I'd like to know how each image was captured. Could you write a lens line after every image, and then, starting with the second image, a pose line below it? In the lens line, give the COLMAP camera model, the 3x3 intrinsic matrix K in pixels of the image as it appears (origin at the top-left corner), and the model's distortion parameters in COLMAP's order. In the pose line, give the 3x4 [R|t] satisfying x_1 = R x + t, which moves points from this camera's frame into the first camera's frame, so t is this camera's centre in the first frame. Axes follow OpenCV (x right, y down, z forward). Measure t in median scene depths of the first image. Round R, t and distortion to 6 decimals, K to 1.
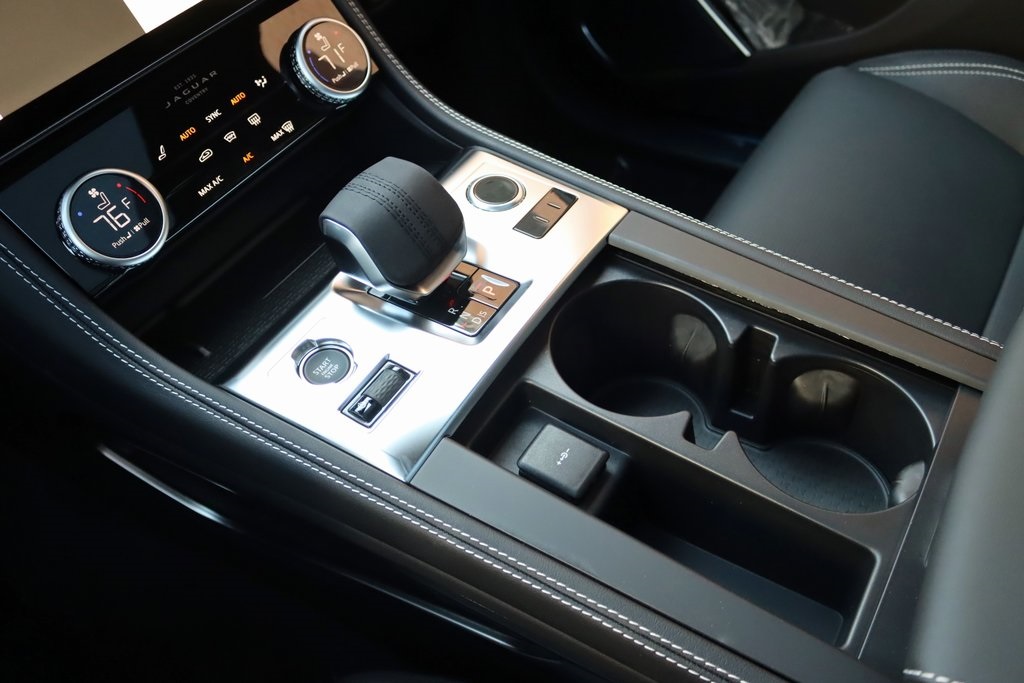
lens RADIAL K [[835.4, 0, 512.0], [0, 835.4, 341.5], [0, 0, 1]] dist [0.001437, 0.003847]
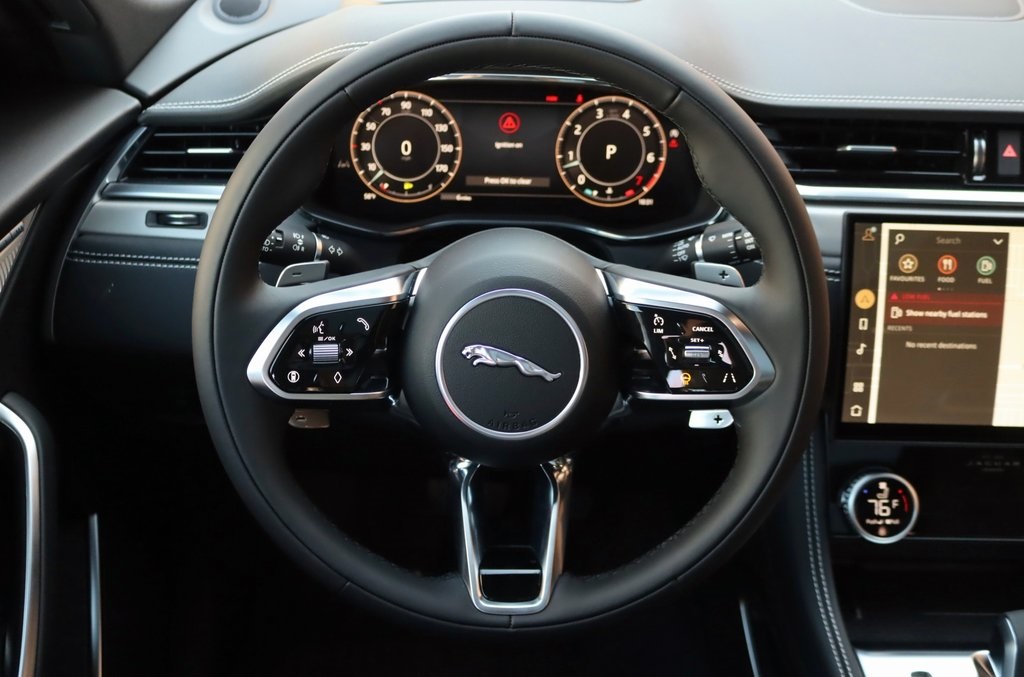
lens RADIAL K [[1070.1, 0, 512.0], [0, 1070.1, 338.5], [0, 0, 1]] dist [-0.019105, 0.014542]
pose [[0.556489, 0.572678, -0.601963, 0.085277], [-0.674028, 0.734792, 0.075935, -0.067043], [0.485804, 0.363483, 0.794905, -0.745418]]
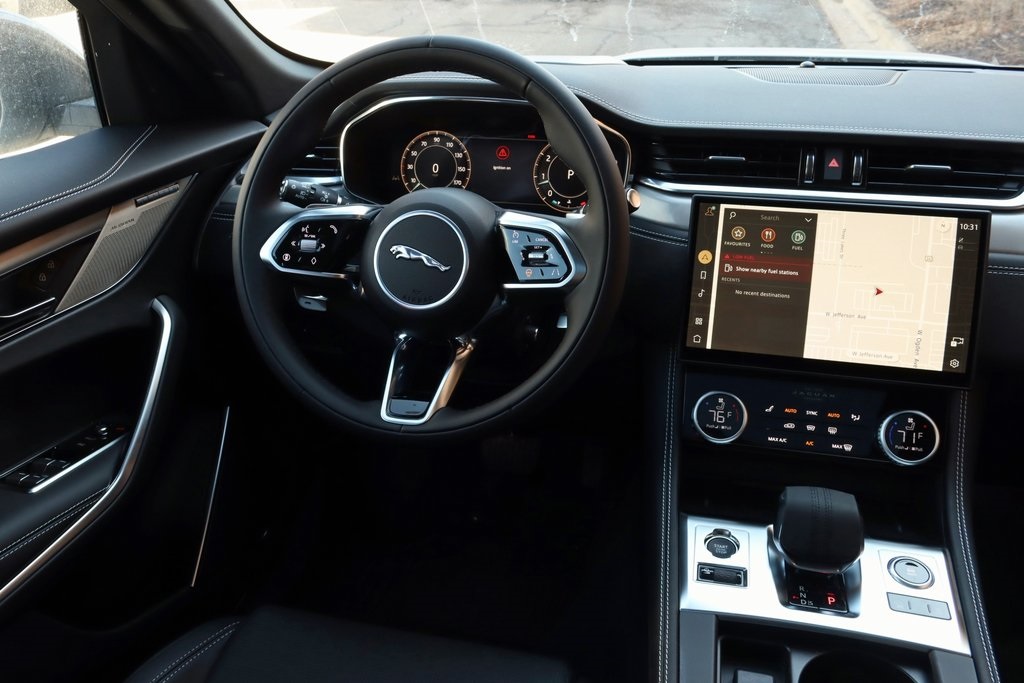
lens RADIAL K [[845.2, 0, 512.0], [0, 845.2, 341.5], [0, 0, 1]] dist [-0.016161, 0.079332]
pose [[0.347206, 0.516147, -0.782969, 0.691350], [-0.709827, 0.690269, 0.140265, -0.181331], [0.612856, 0.507072, 0.606041, -0.470706]]
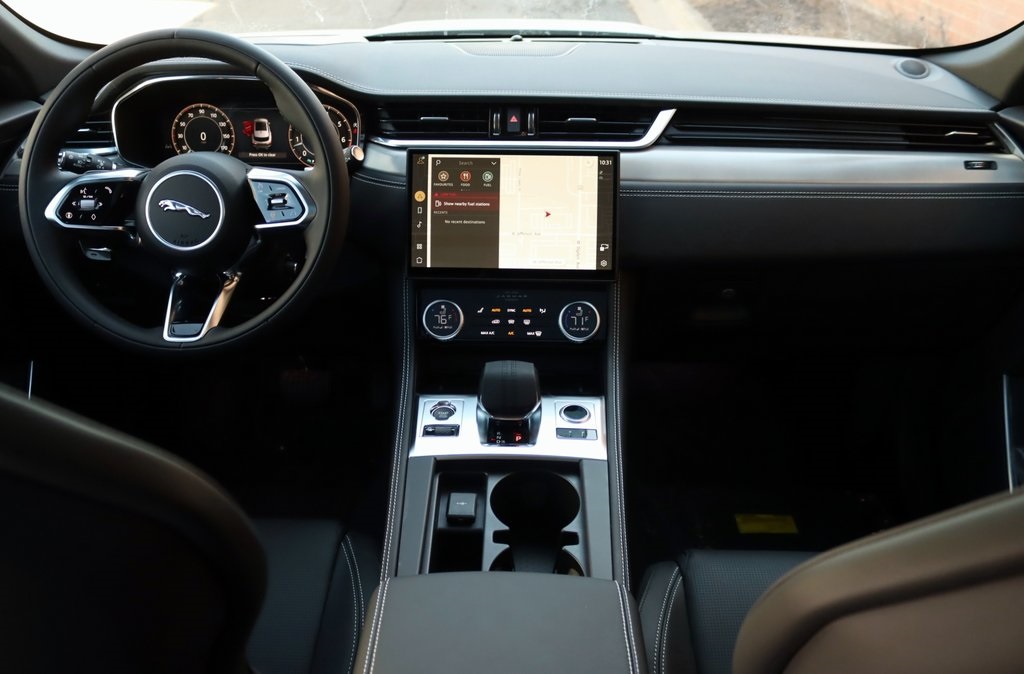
lens RADIAL K [[855.4, 0, 512.0], [0, 855.4, 337.0], [0, 0, 1]] dist [0.003294, 0.014276]
pose [[0.528481, 0.504502, -0.682778, 1.231940], [-0.664982, 0.745967, 0.036485, -0.303875], [0.527737, 0.434754, 0.729714, -0.622068]]
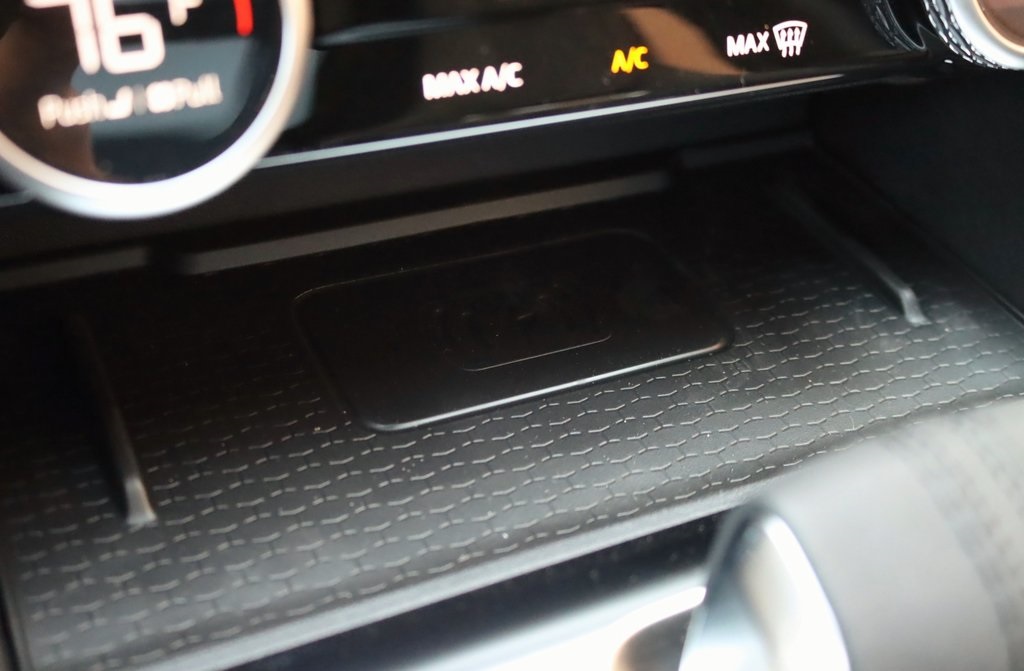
lens RADIAL K [[1297.9, 0, 512.0], [0, 1297.9, 335.5], [0, 0, 1]] dist [0.002889, -0.013963]
pose [[0.799549, 0.591484, -0.104252, -0.252196], [-0.587181, 0.806306, 0.071337, -0.155164], [0.126254, 0.004177, 0.991989, 0.561747]]
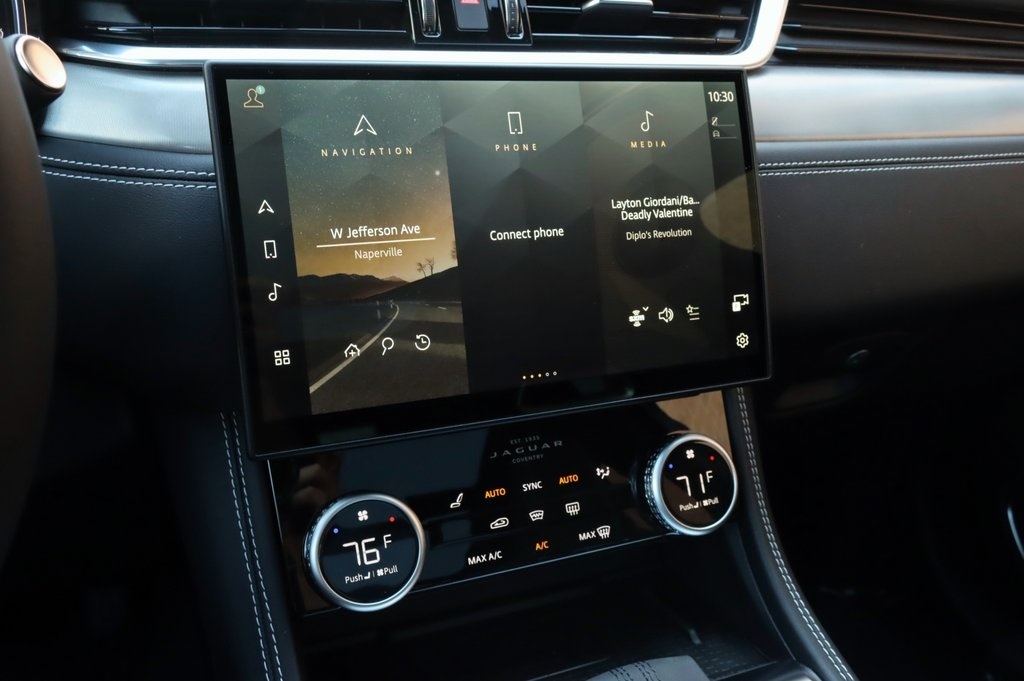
lens RADIAL K [[845.2, 0, 512.0], [0, 845.2, 340.5], [0, 0, 1]] dist [-0.016161, 0.079332]
pose [[0.808167, 0.414569, -0.418327, -0.074759], [-0.529376, 0.822630, -0.207462, -0.203987], [0.258121, 0.389117, 0.884286, 0.173187]]
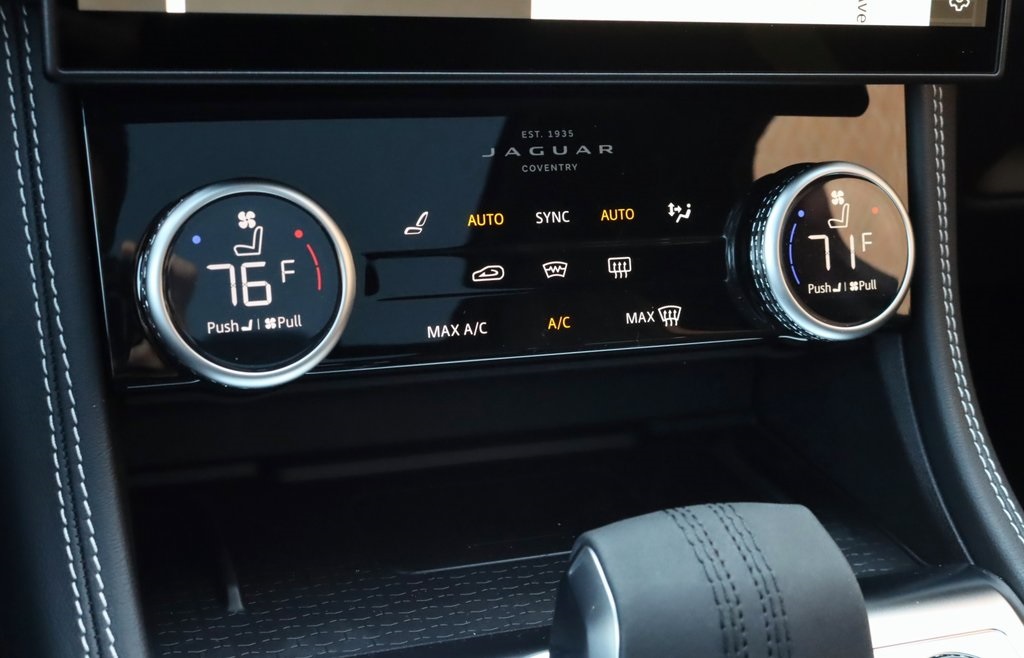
lens RADIAL K [[1399.5, 0, 512.0], [0, 1399.5, 329.0], [0, 0, 1]] dist [0.020755, -0.008355]
pose [[0.761418, 0.540761, -0.357519, -0.053685], [-0.608007, 0.787027, -0.104483, -0.122523], [0.224877, 0.296929, 0.928043, 0.270565]]
